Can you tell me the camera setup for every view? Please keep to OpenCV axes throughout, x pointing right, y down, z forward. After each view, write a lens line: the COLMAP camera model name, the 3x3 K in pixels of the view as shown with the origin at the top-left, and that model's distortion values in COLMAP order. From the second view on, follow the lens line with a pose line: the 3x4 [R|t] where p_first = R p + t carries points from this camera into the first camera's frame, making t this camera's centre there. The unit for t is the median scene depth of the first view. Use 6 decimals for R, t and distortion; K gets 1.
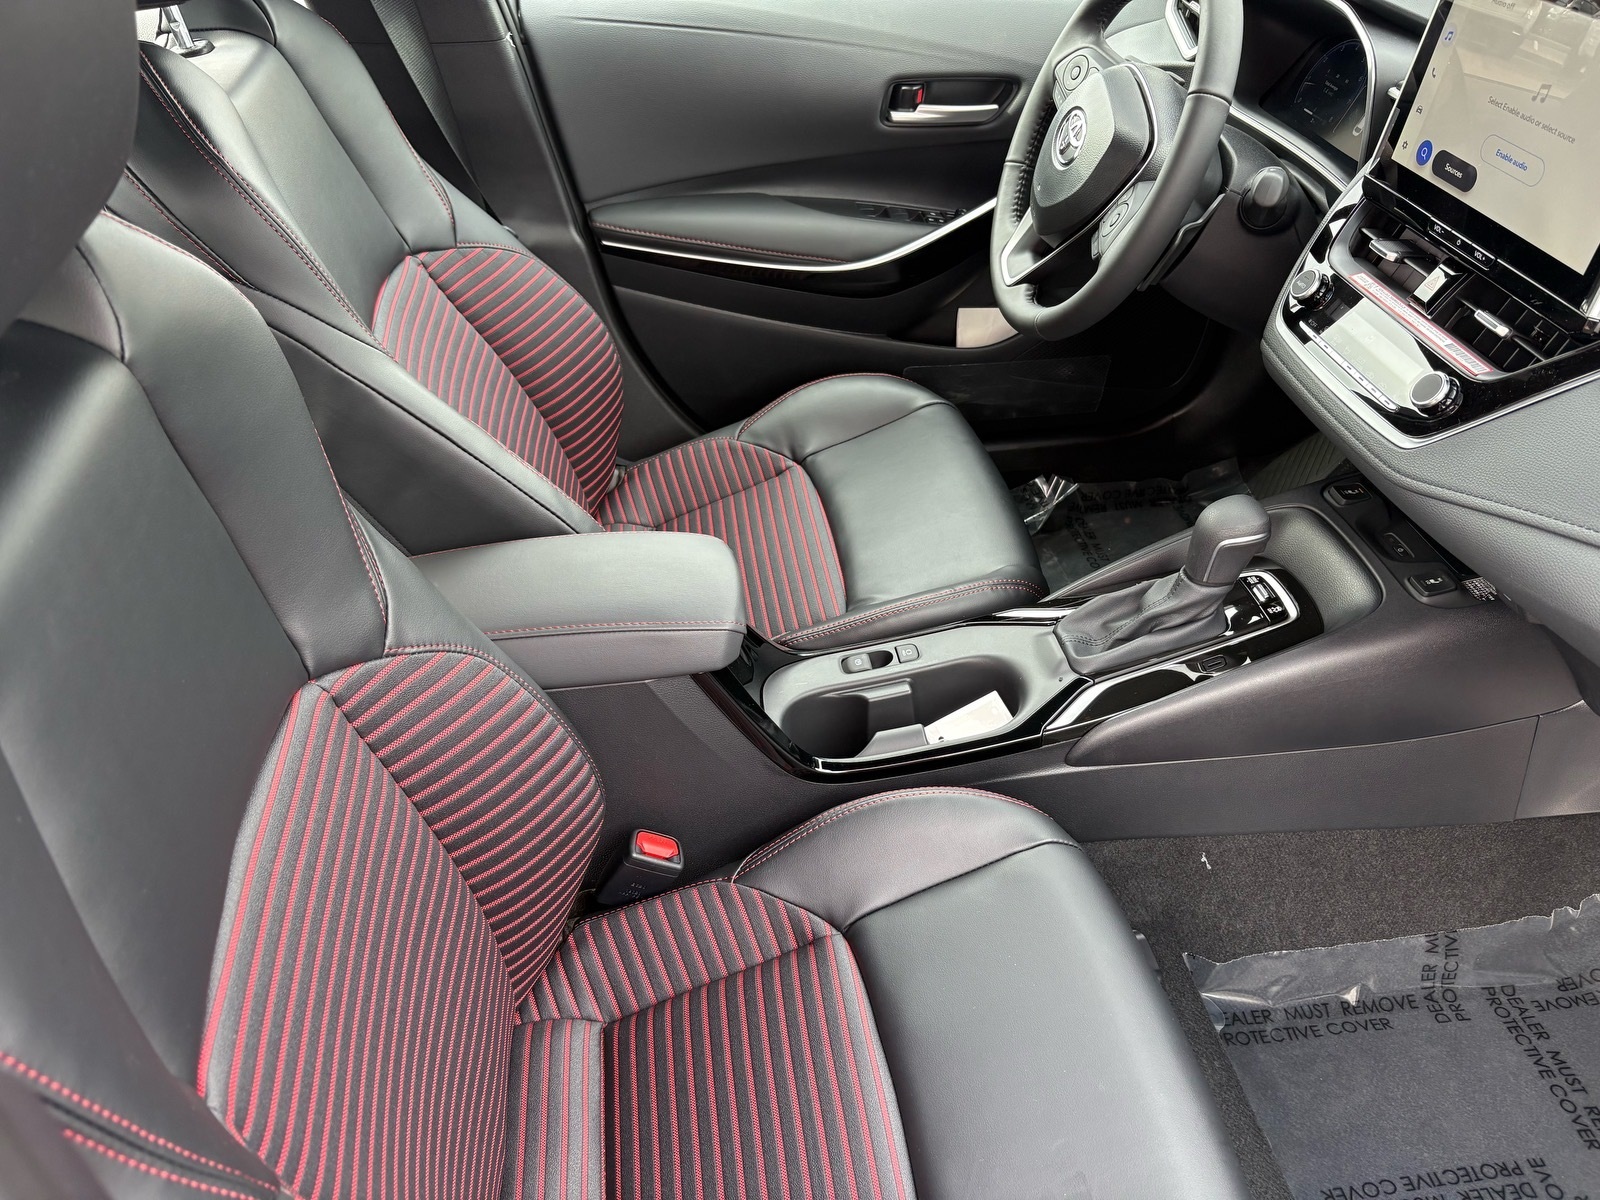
lens RADIAL K [[1205.1, 0, 800.9], [0, 1205.1, 605.3], [0, 0, 1]] dist [0.042544, -0.055787]
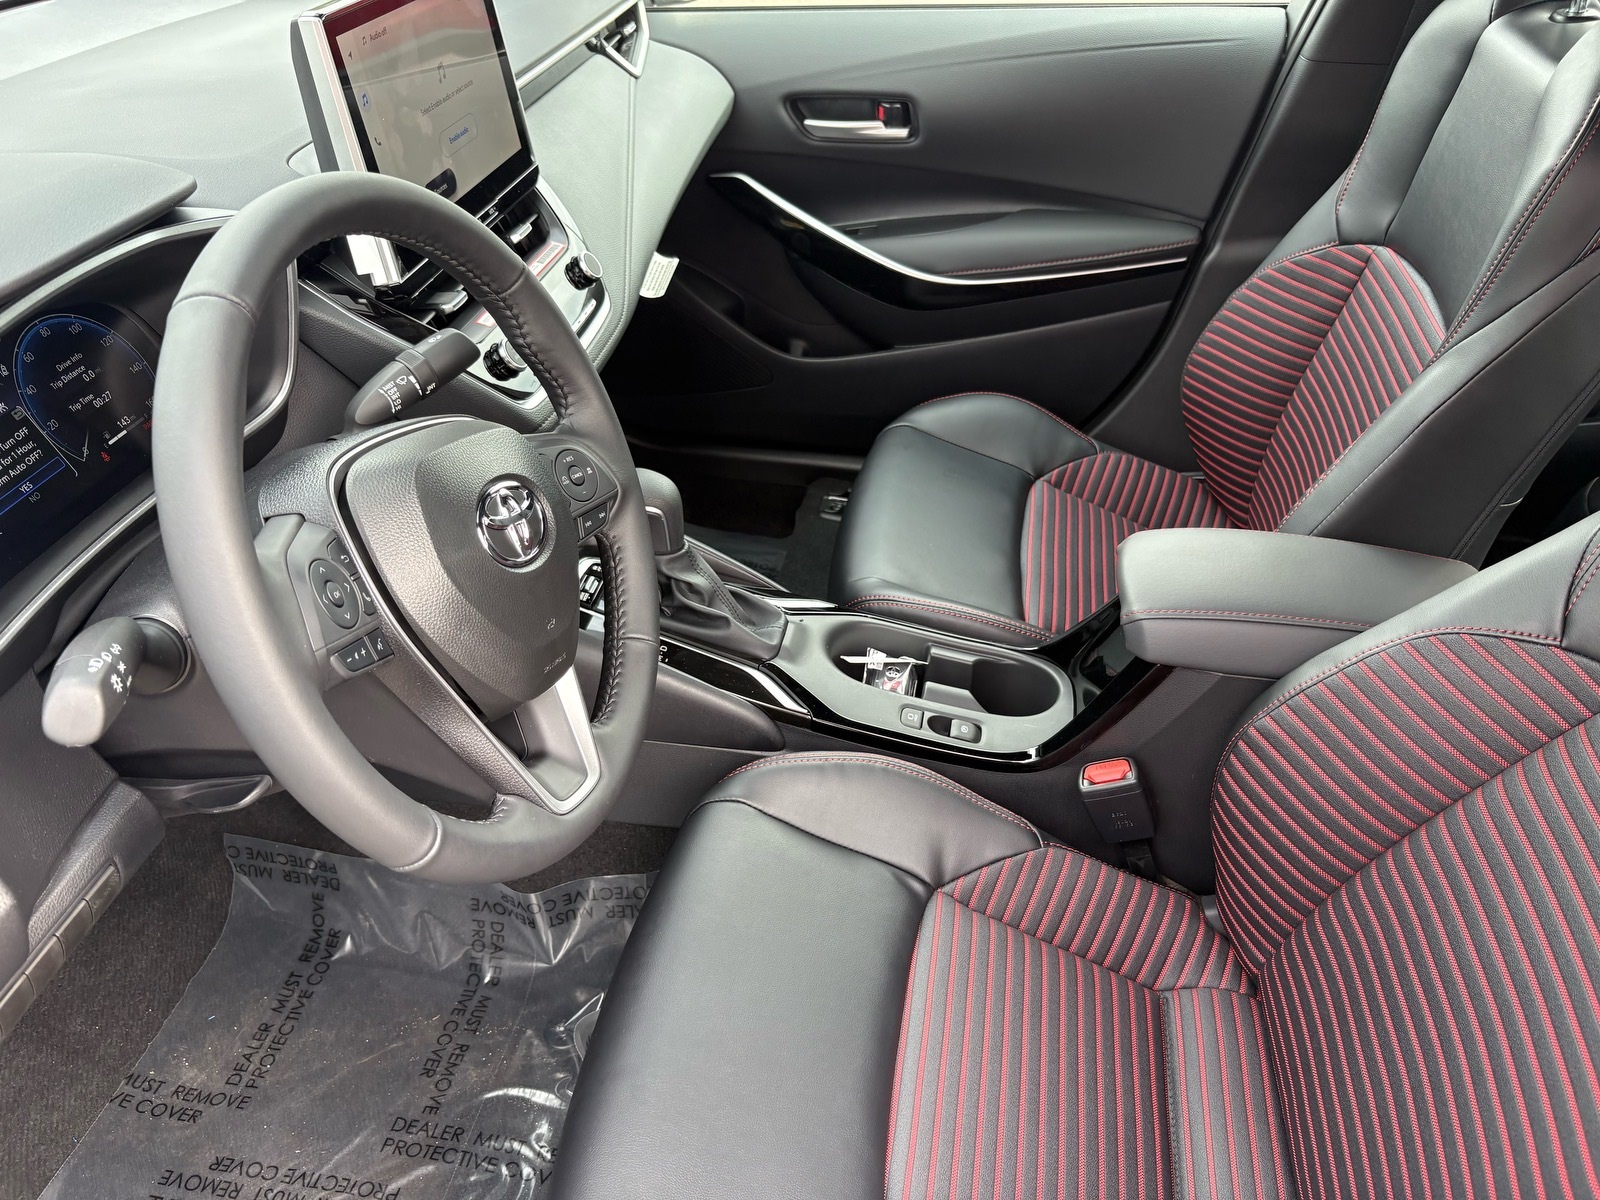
lens RADIAL K [[1213.0, 0, 803.5], [0, 1213.0, 608.0], [0, 0, 1]] dist [0.038127, -0.032621]
pose [[-0.952867, -0.175998, 0.247120, -0.054920], [0.189254, 0.291808, 0.937566, -0.958862], [-0.237121, 0.940145, -0.244746, 1.252568]]
